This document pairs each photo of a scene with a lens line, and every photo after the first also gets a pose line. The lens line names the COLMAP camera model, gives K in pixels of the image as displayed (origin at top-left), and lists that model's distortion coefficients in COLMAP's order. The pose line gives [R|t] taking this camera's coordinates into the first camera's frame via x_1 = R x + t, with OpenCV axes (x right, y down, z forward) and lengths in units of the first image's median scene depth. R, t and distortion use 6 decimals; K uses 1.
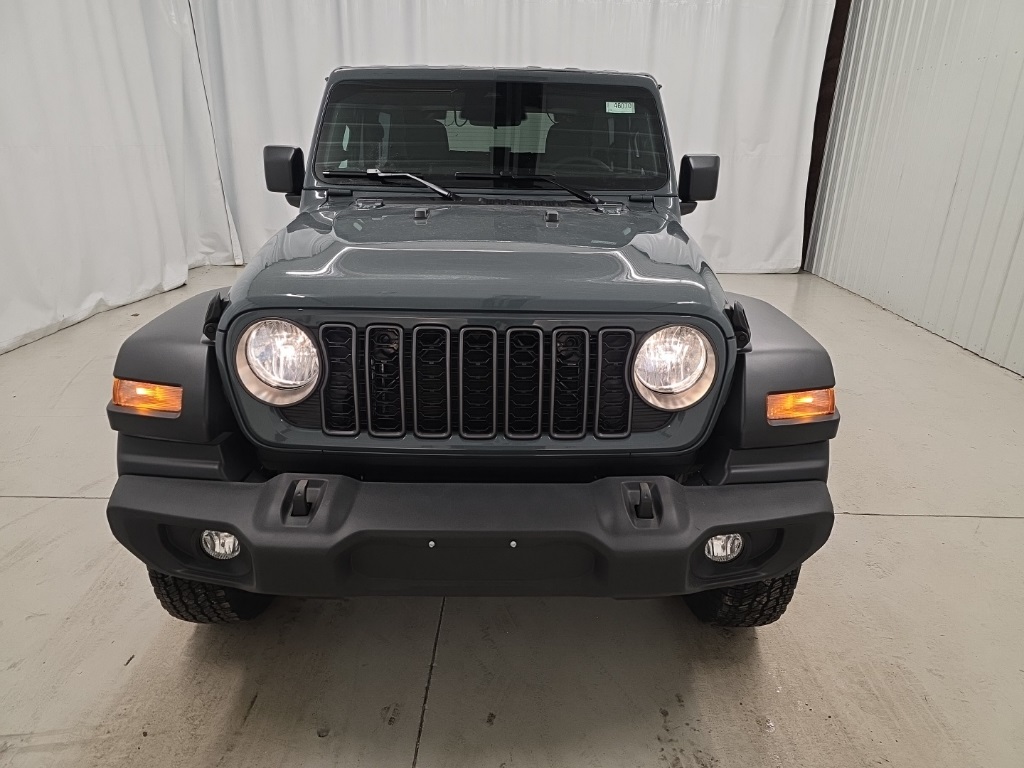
lens RADIAL K [[671.9, 0, 527.0], [0, 671.9, 423.9], [0, 0, 1]] dist [0.050349, -0.044117]
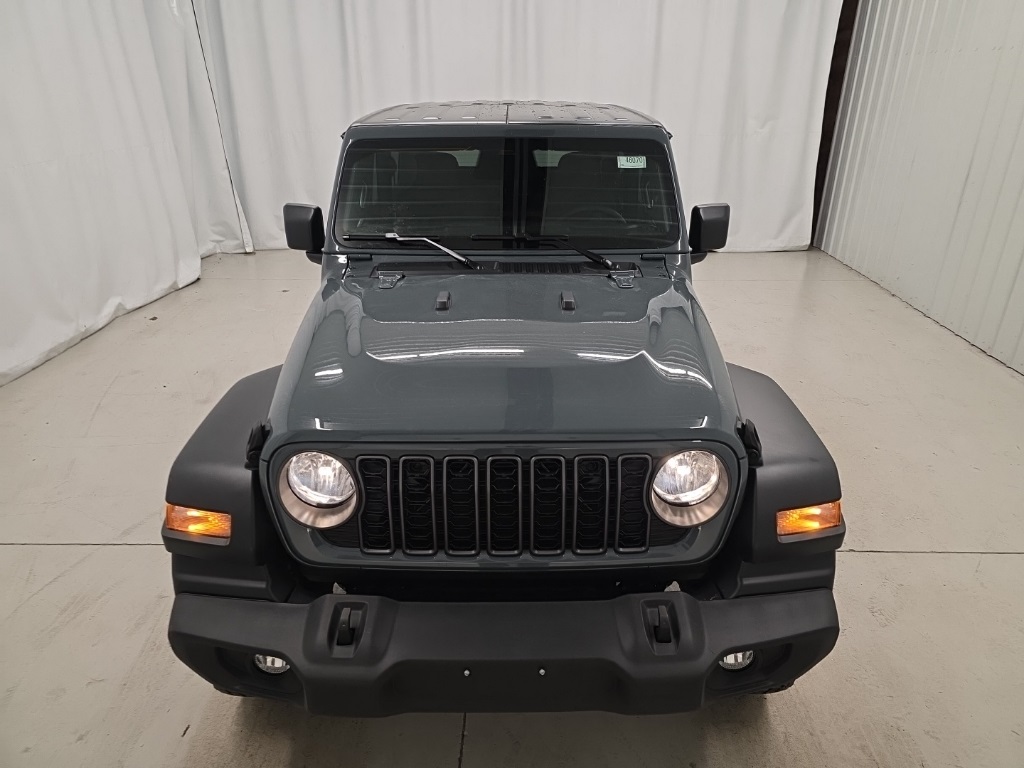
lens RADIAL K [[677.3, 0, 522.6], [0, 677.3, 382.7], [0, 0, 1]] dist [0.041737, -0.035777]
pose [[0.999786, -0.015574, -0.013637, -0.025684], [0.016380, 0.997996, 0.061120, -0.309182], [0.012658, -0.061331, 0.998037, -0.059381]]
